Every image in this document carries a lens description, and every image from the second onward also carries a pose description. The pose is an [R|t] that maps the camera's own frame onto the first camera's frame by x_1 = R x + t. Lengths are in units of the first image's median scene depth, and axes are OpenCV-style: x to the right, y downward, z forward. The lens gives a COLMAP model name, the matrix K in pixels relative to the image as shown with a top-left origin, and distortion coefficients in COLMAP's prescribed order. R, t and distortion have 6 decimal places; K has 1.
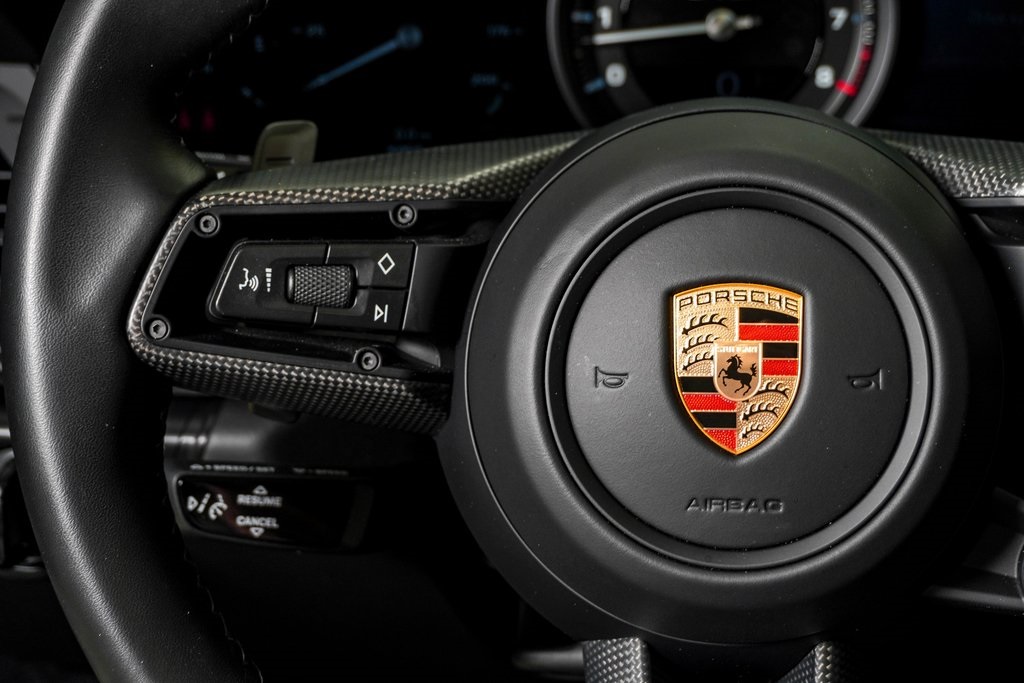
lens RADIAL K [[1859.7, 0, 512.0], [0, 1859.7, 341.5], [0, 0, 1]] dist [0.014776, 0.100753]
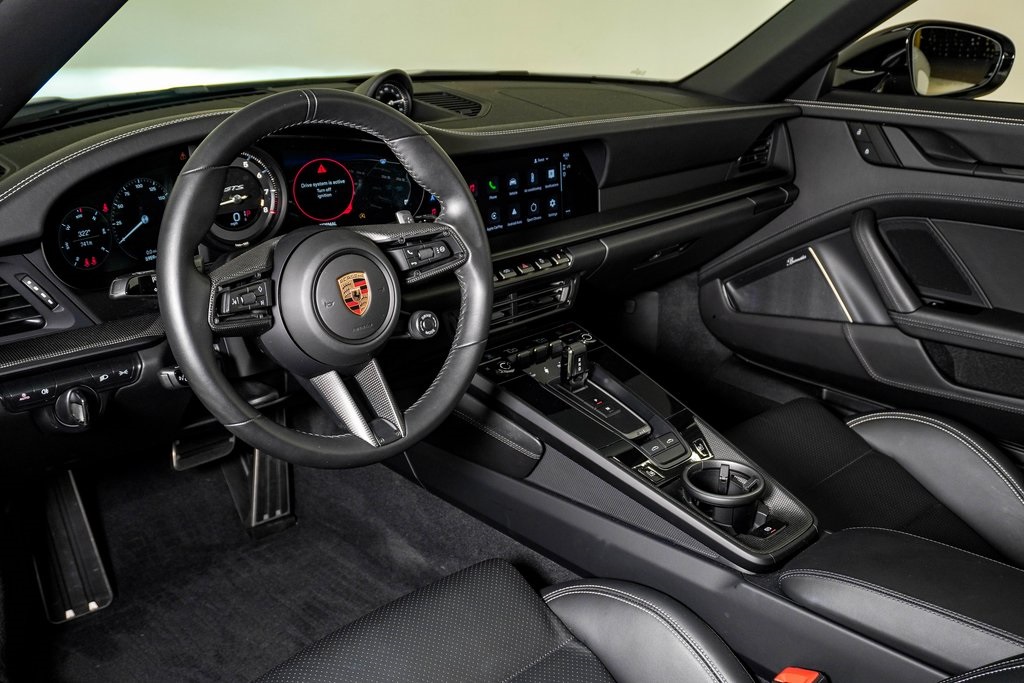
lens RADIAL K [[999.4, 0, 512.0], [0, 999.4, 341.5], [0, 0, 1]] dist [0.003014, 0.008891]
pose [[0.669793, -0.256570, 0.696813, -1.109190], [0.200146, 0.966058, 0.163323, -0.161161], [-0.715065, 0.030072, 0.698411, -0.701810]]
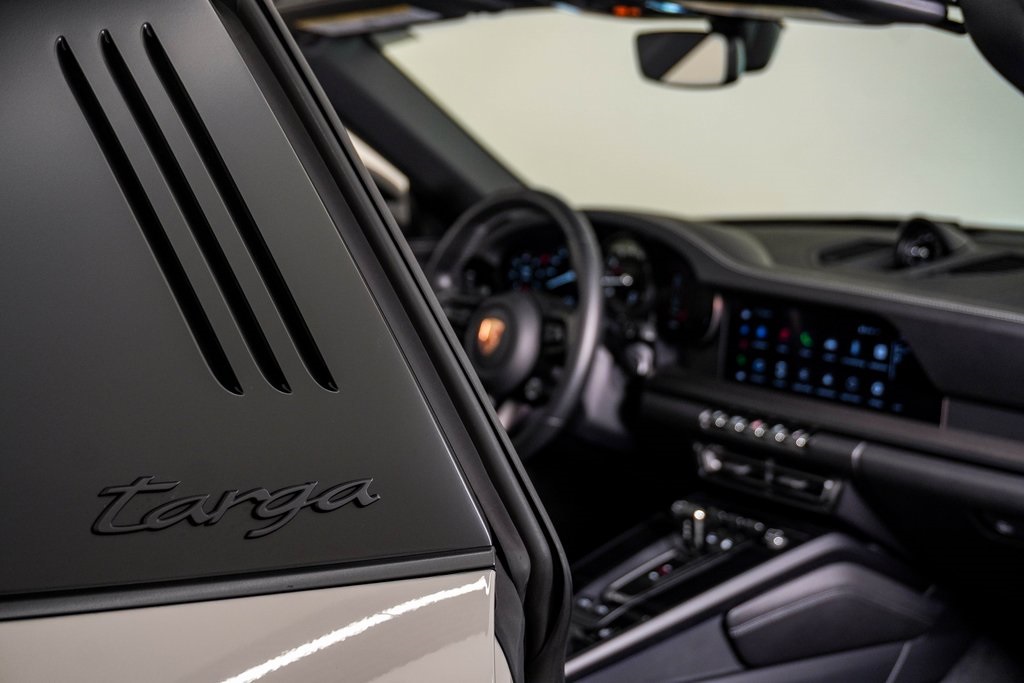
lens RADIAL K [[1688.3, 0, 512.0], [0, 1688.3, 341.5], [0, 0, 1]] dist [-0.004815, -0.003753]
pose [[0.664077, 0.126449, -0.736893, 3.425041], [-0.208269, 0.977869, -0.019889, 0.097409], [0.718070, 0.166680, 0.675716, -2.031179]]
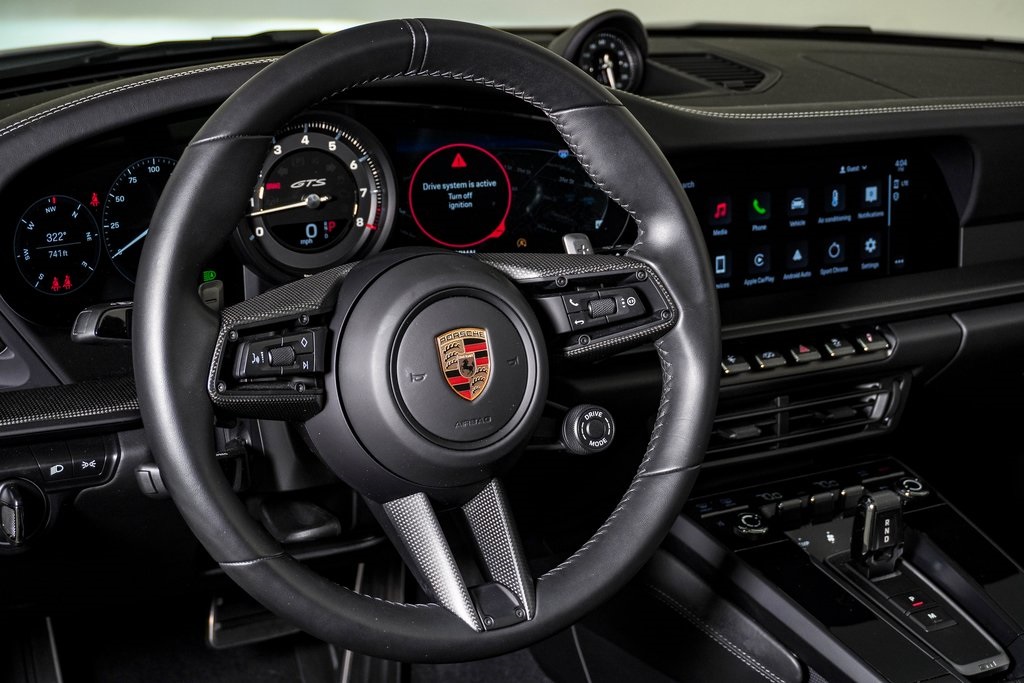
lens RADIAL K [[1672.1, 0, 512.0], [0, 1672.1, 341.5], [0, 0, 1]] dist [0.020690, -0.073272]
pose [[0.828374, -0.139615, 0.542498, -0.913816], [0.144989, 0.988879, 0.033099, -0.071334], [-0.541086, 0.051238, 0.839405, -0.761004]]
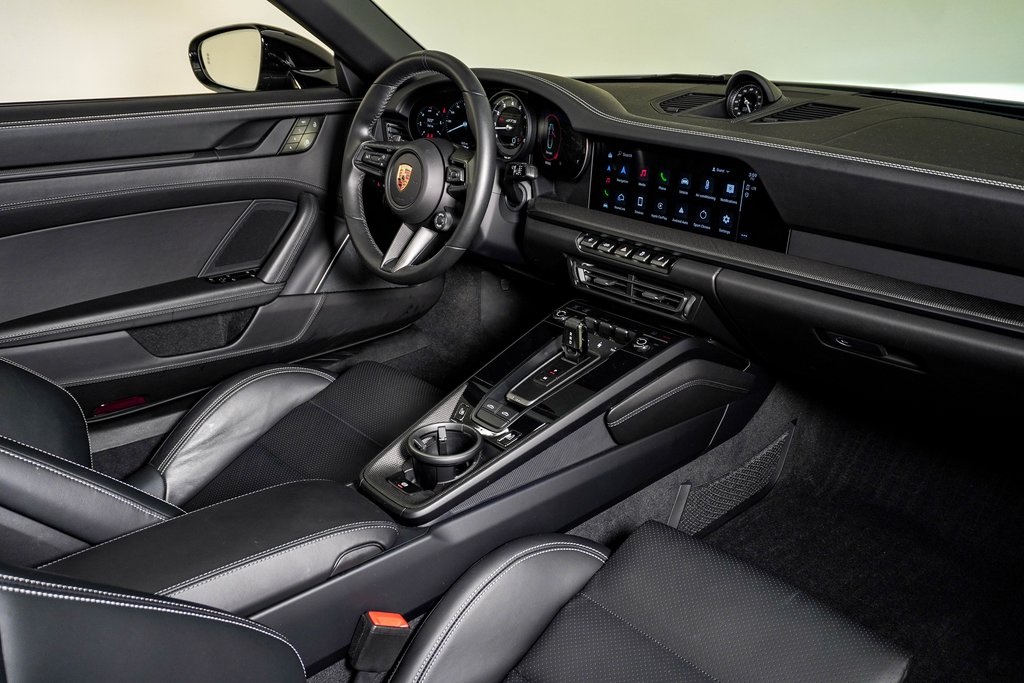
lens RADIAL K [[827.2, 0, 512.0], [0, 827.2, 341.5], [0, 0, 1]] dist [-0.033342, -0.001554]
pose [[0.738602, 0.259215, -0.622314, 2.196500], [-0.187598, 0.965689, 0.179589, -0.022650], [0.647513, -0.015900, 0.761888, -0.909718]]
